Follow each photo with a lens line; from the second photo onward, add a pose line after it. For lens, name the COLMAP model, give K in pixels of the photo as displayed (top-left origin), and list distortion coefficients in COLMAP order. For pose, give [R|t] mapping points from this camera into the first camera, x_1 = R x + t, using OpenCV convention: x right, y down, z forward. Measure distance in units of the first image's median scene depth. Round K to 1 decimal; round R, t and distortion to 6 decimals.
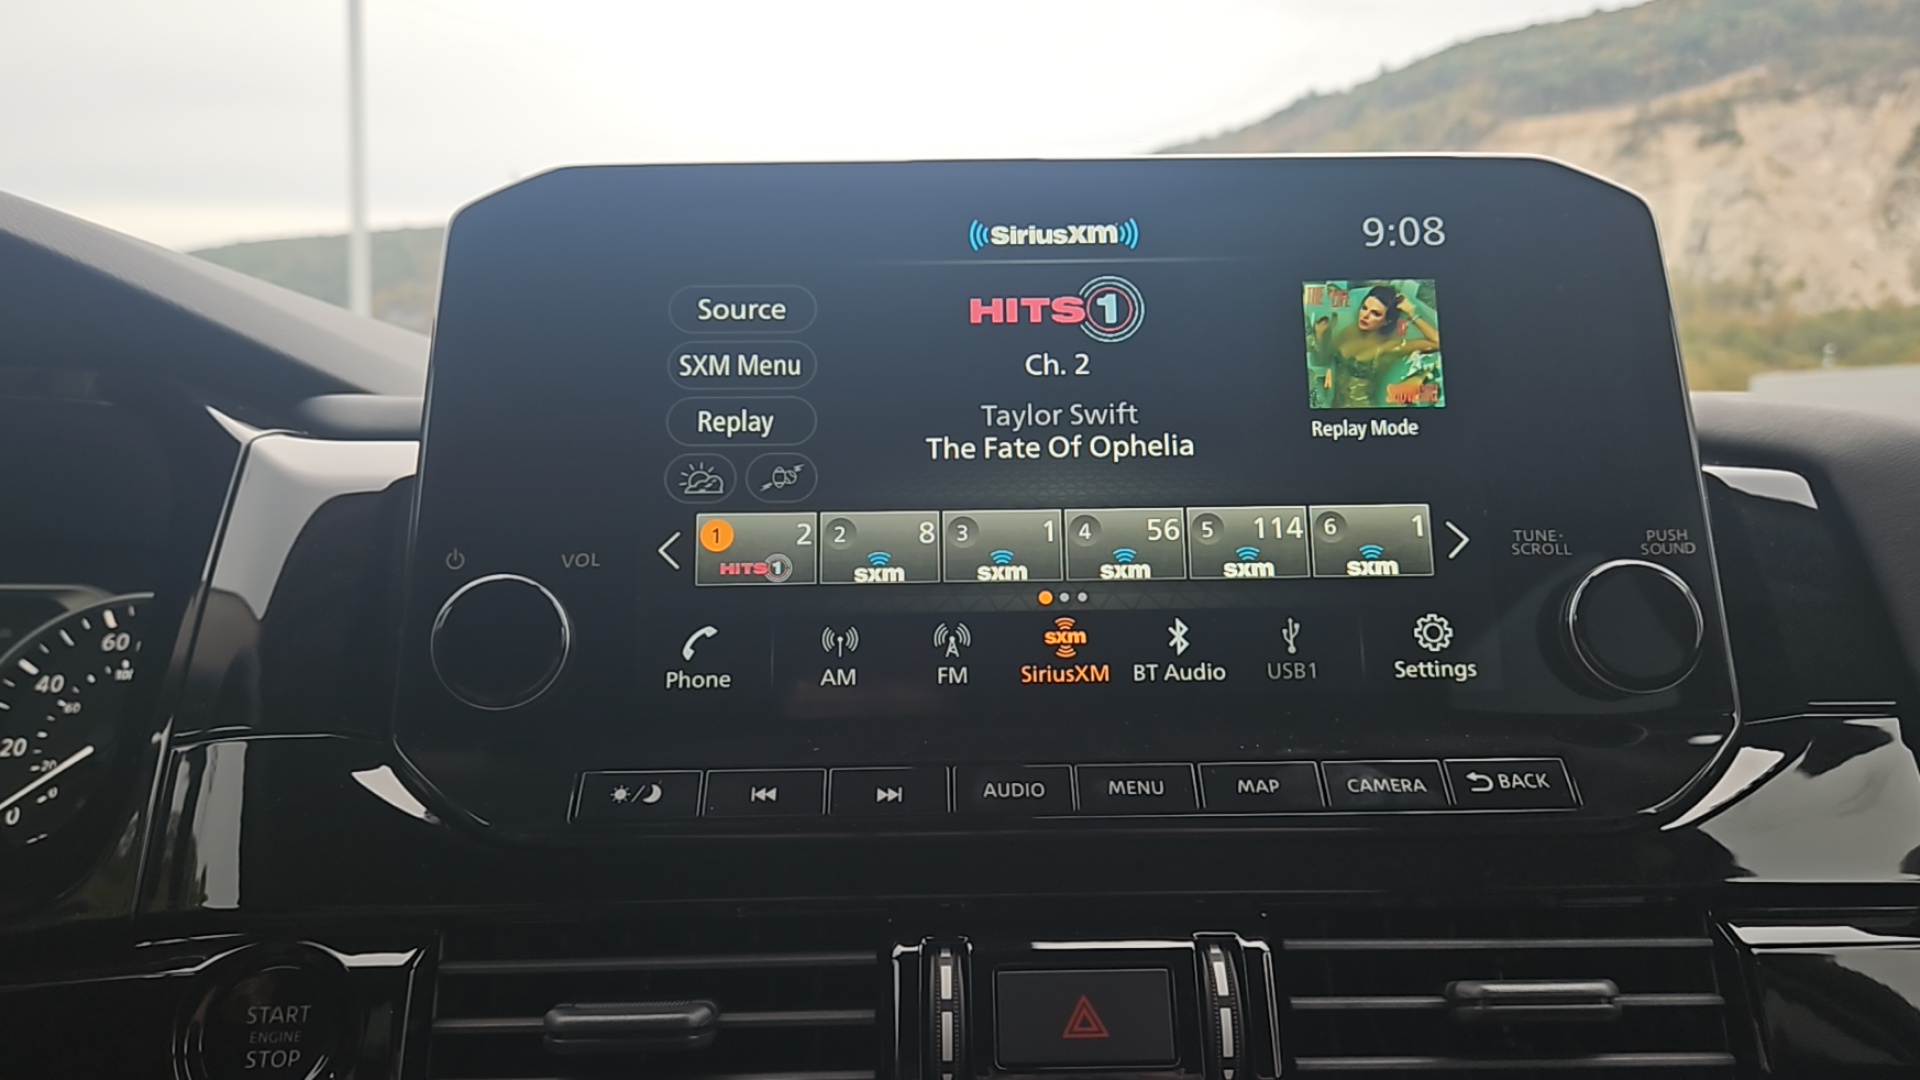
lens RADIAL K [[1445.0, 0, 960.0], [0, 1445.0, 540.0], [0, 0, 1]] dist [0.048999, -0.052815]
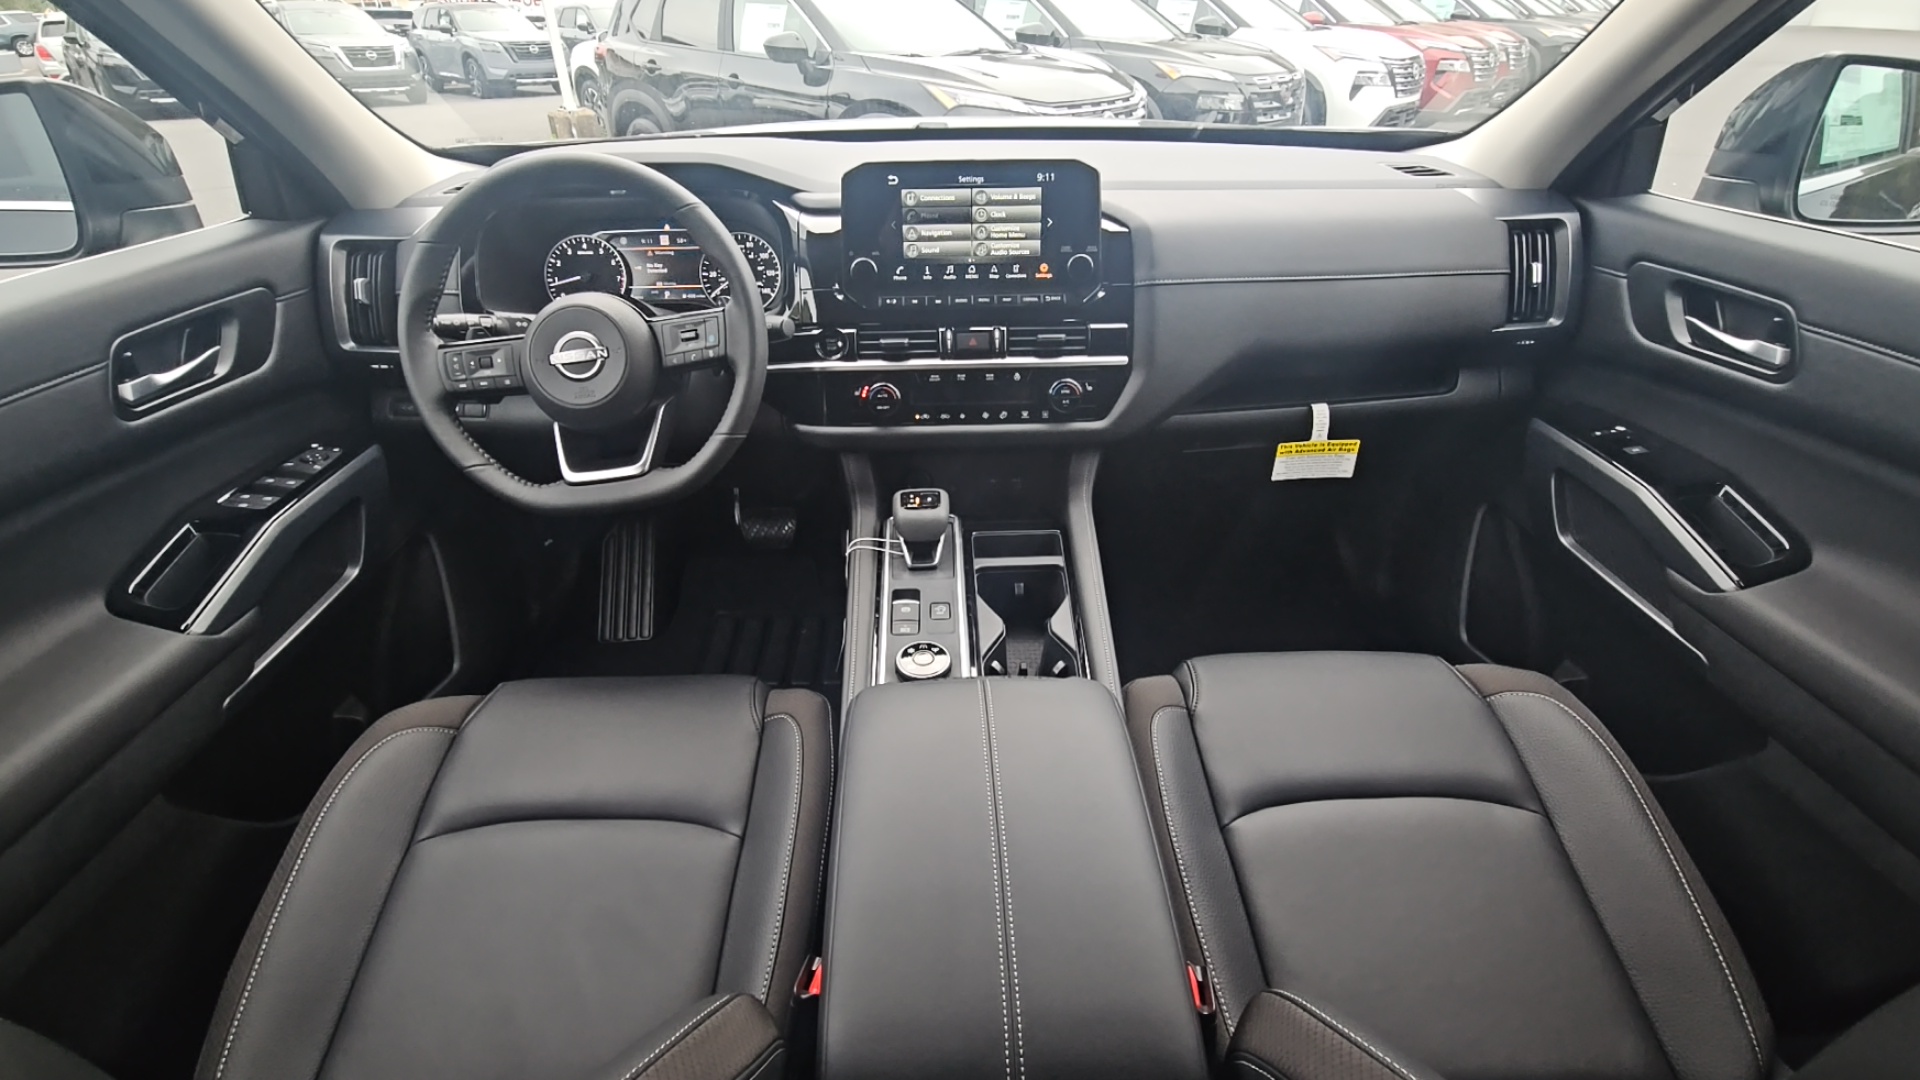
lens RADIAL K [[859.7, 0, 956.5], [0, 859.7, 533.2], [0, 0, 1]] dist [0.003943, -0.000738]
pose [[0.999875, -0.005284, 0.014884, -0.031681], [-0.003201, 0.855007, 0.518607, -0.720800], [-0.015467, -0.518590, 0.854883, -2.107845]]
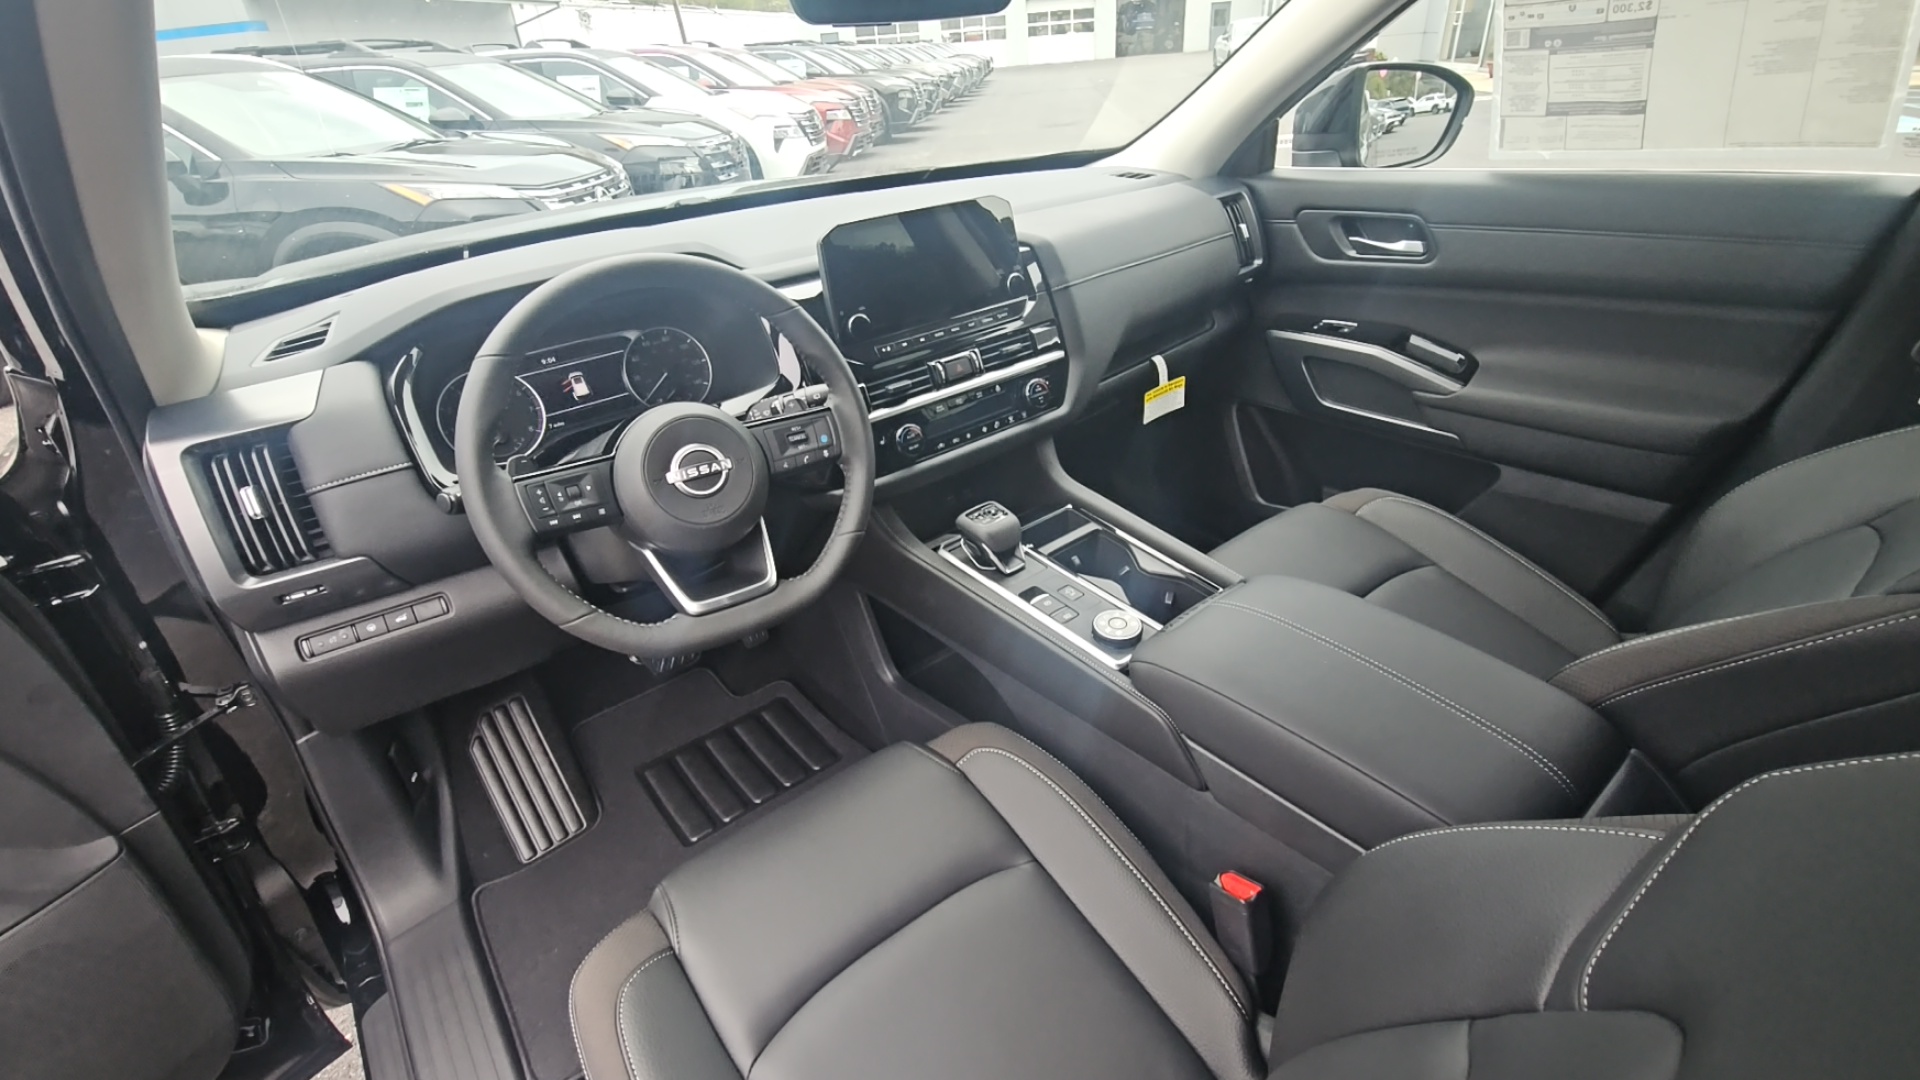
lens RADIAL K [[859.7, 0, 956.5], [0, 859.7, 533.2], [0, 0, 1]] dist [0.003943, -0.000738]
pose [[0.787526, -0.335568, 0.516911, -1.908656], [0.057783, 0.875269, 0.480172, -0.760883], [-0.613566, -0.348279, 0.708688, -1.722298]]
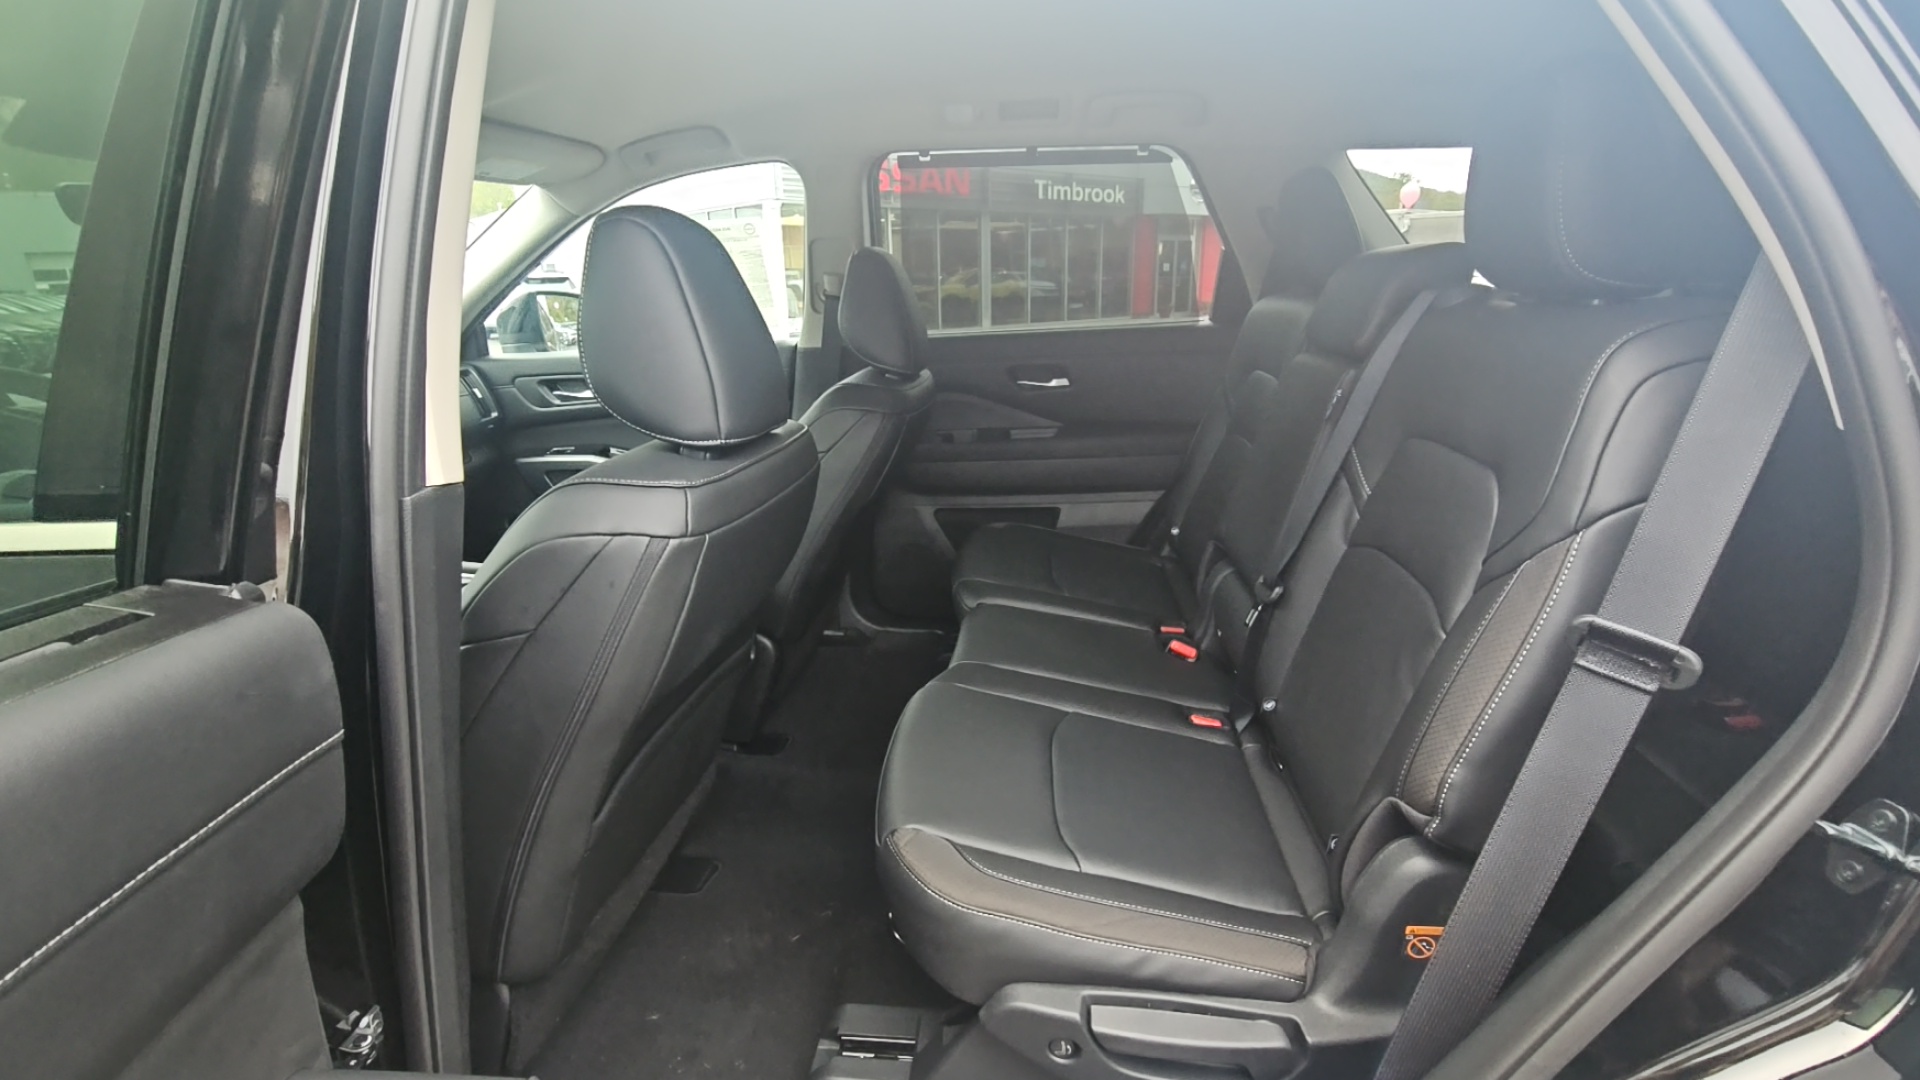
lens RADIAL K [[859.7, 0, 956.5], [0, 859.7, 533.2], [0, 0, 1]] dist [0.003943, -0.000738]
pose [[0.120263, -0.263086, 0.957247, -3.869908], [0.021818, 0.964713, 0.262397, -0.489454], [-0.992502, -0.010672, 0.121760, -3.254221]]
